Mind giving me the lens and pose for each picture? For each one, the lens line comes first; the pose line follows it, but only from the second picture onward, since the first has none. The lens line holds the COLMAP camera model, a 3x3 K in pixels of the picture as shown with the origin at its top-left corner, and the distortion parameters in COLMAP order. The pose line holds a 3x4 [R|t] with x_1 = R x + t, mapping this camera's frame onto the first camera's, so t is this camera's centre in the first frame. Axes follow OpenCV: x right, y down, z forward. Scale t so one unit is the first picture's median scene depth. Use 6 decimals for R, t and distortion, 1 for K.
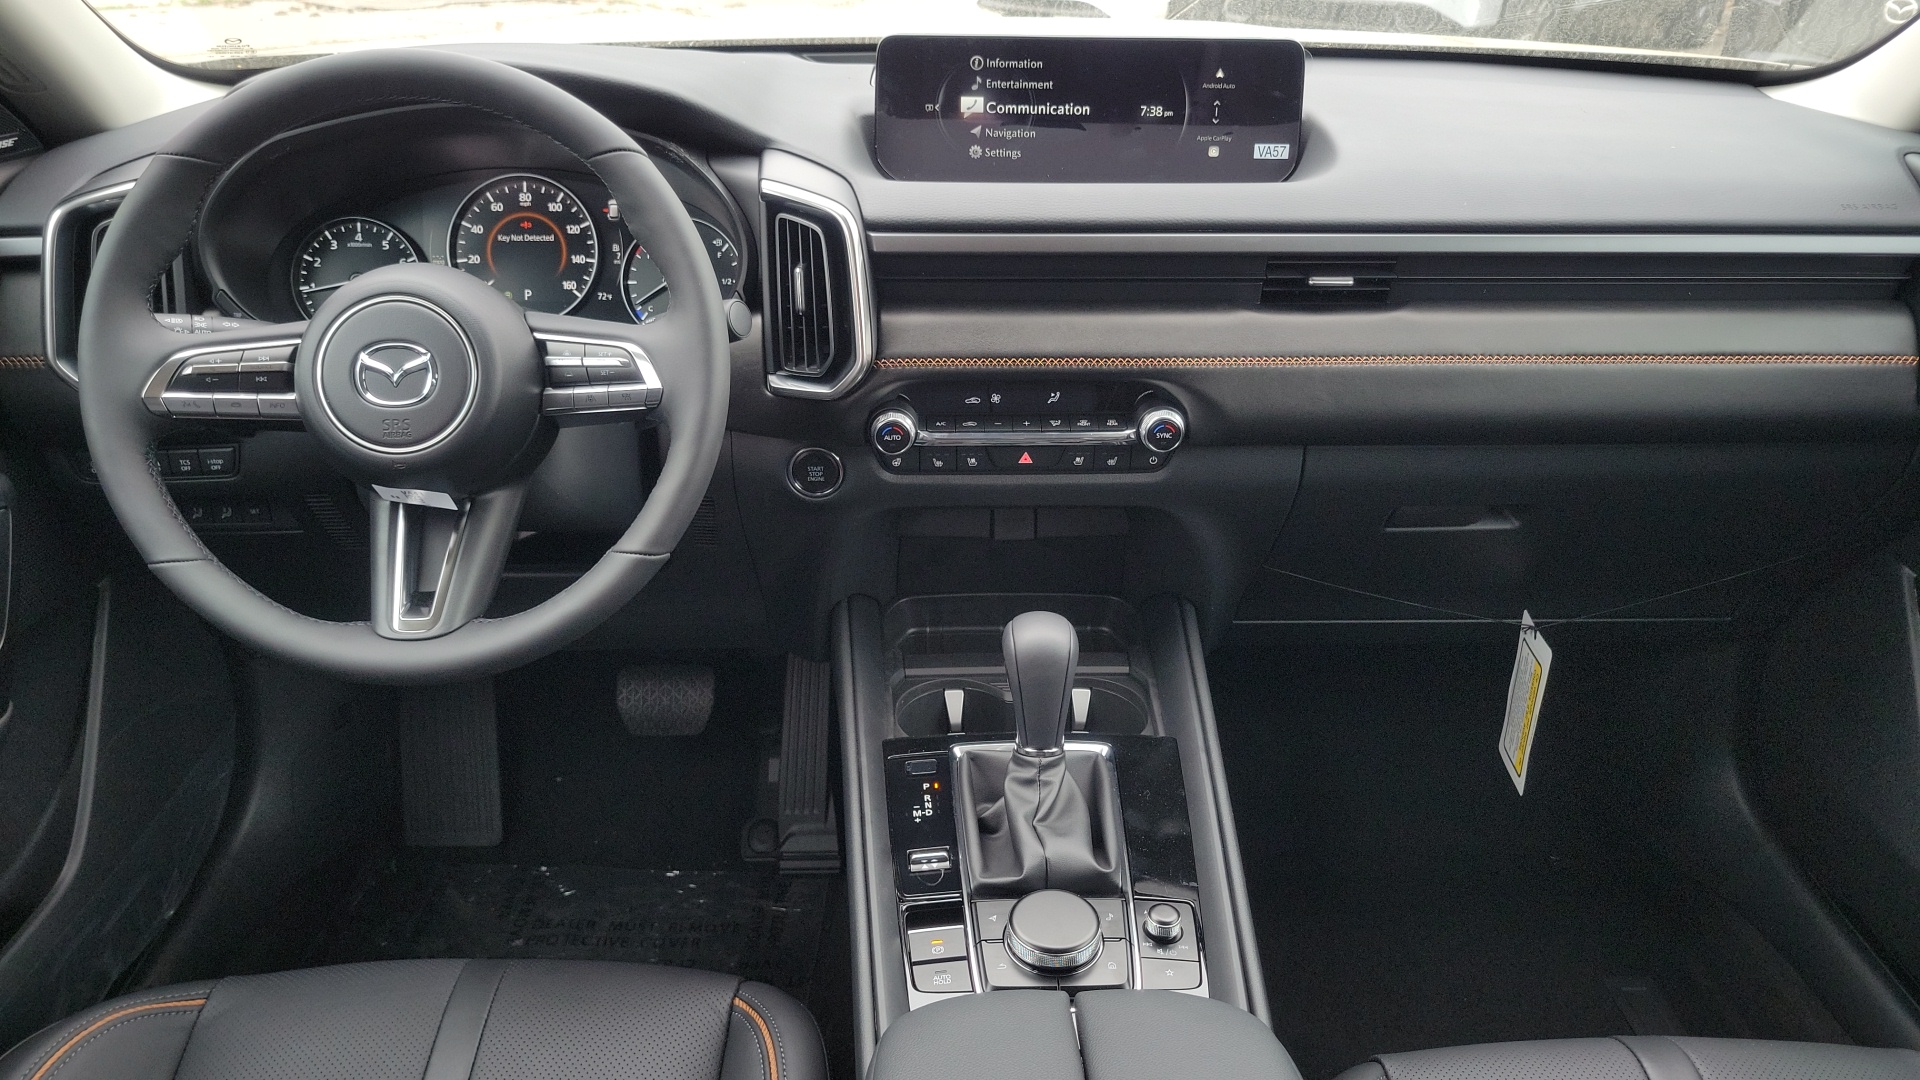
lens RADIAL K [[1444.2, 0, 953.8], [0, 1444.2, 544.7], [0, 0, 1]] dist [0.036603, -0.009041]
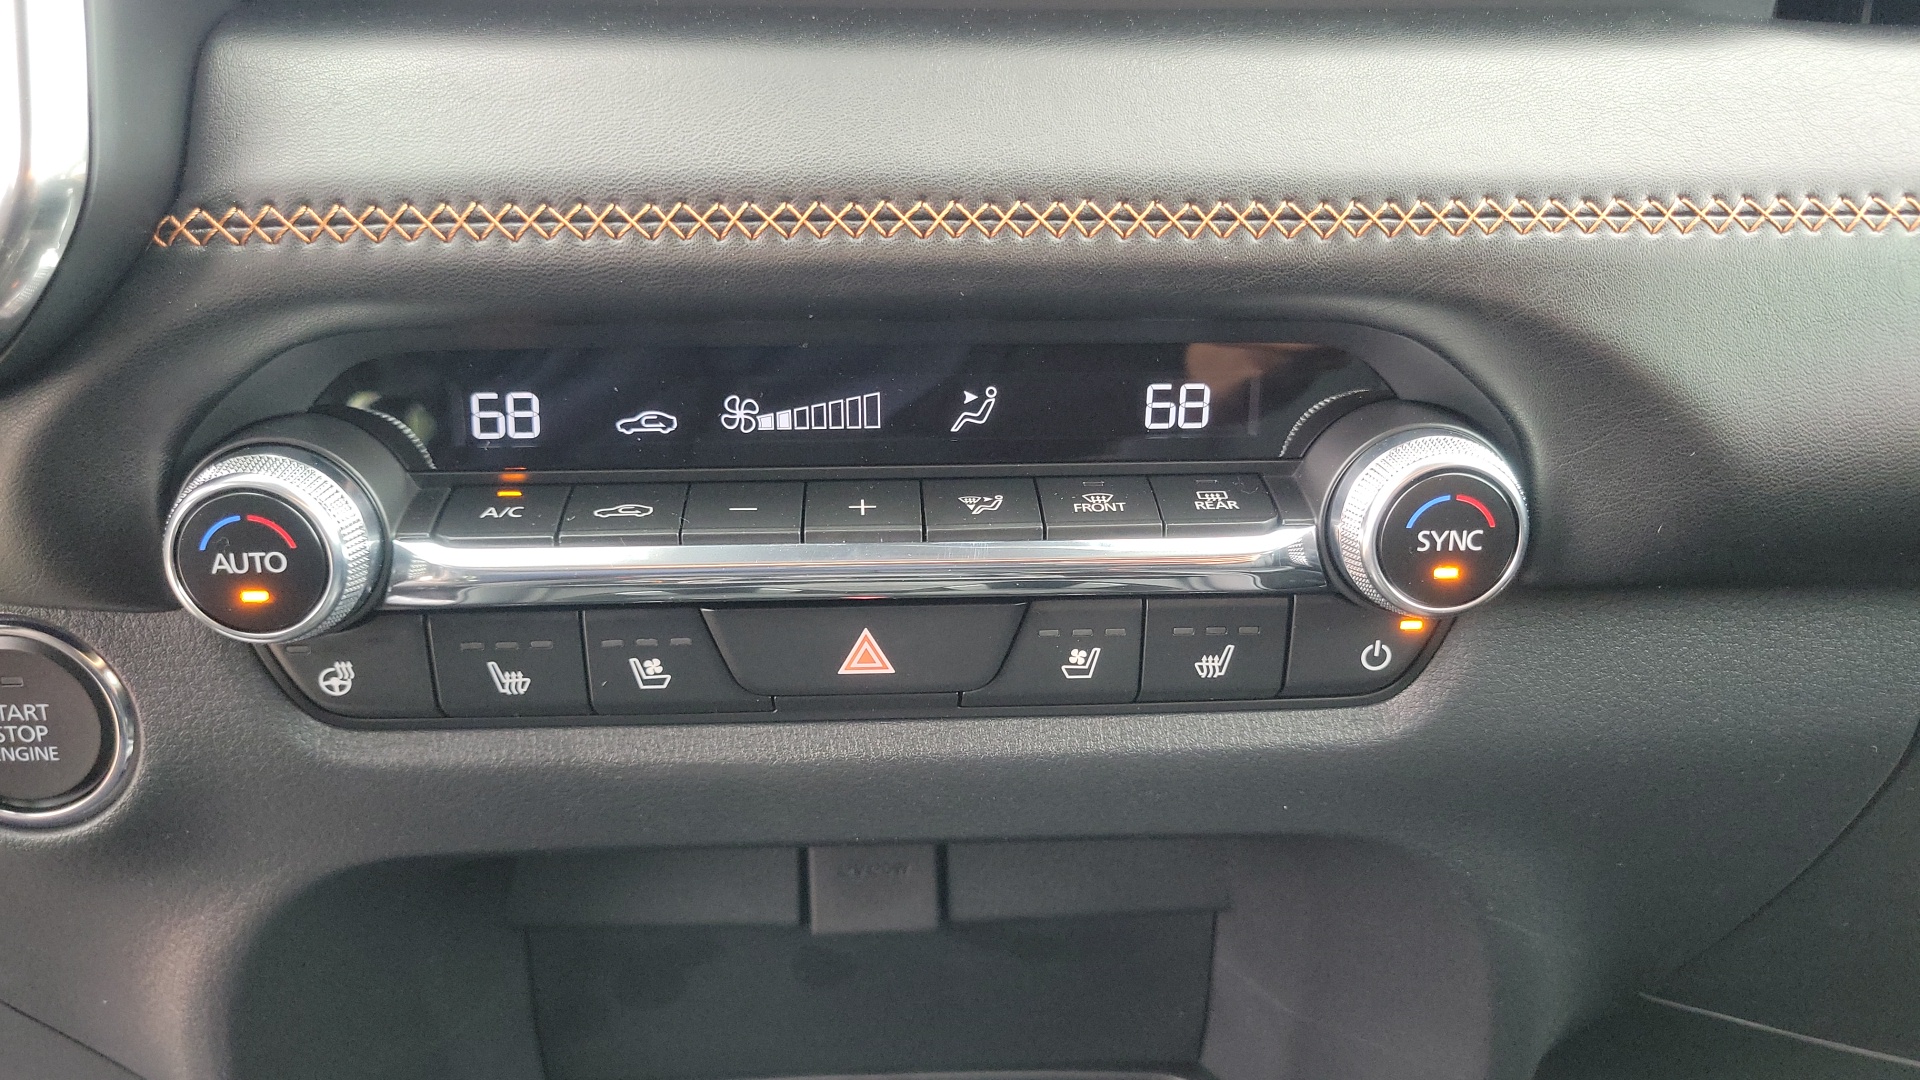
lens RADIAL K [[1447.8, 0, 960.0], [0, 1447.8, 540.0], [0, 0, 1]] dist [0.010563, -0.000359]
pose [[0.999548, -0.013732, 0.026760, 0.059595], [0.018406, 0.982922, -0.183101, -0.033665], [-0.023789, 0.183510, 0.982730, 0.756866]]
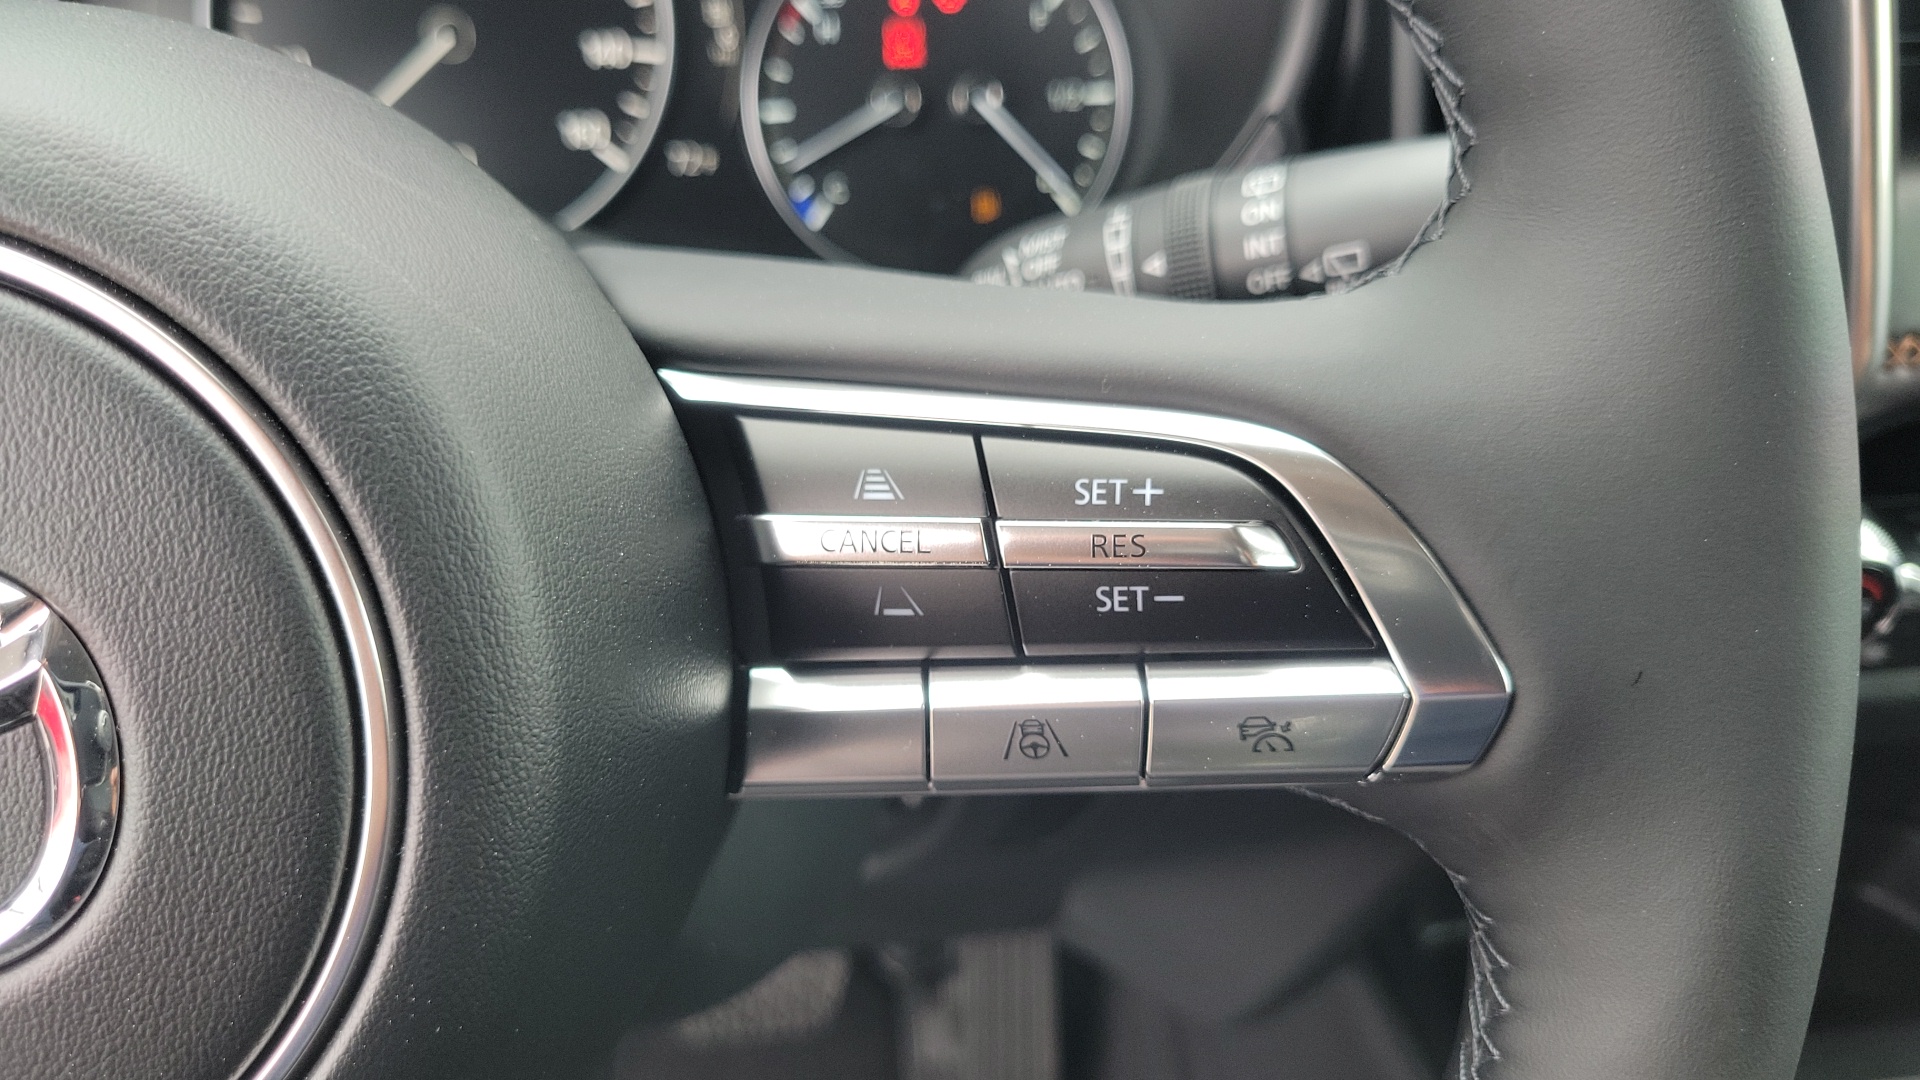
lens RADIAL K [[1482.6, 0, 898.4], [0, 1482.6, 539.5], [0, 0, 1]] dist [-0.003073, -0.001210]
pose [[0.996981, -0.061914, 0.046853, -0.234831], [0.057688, 0.994560, 0.086732, -0.120954], [-0.051968, -0.083767, 0.995129, 0.704837]]
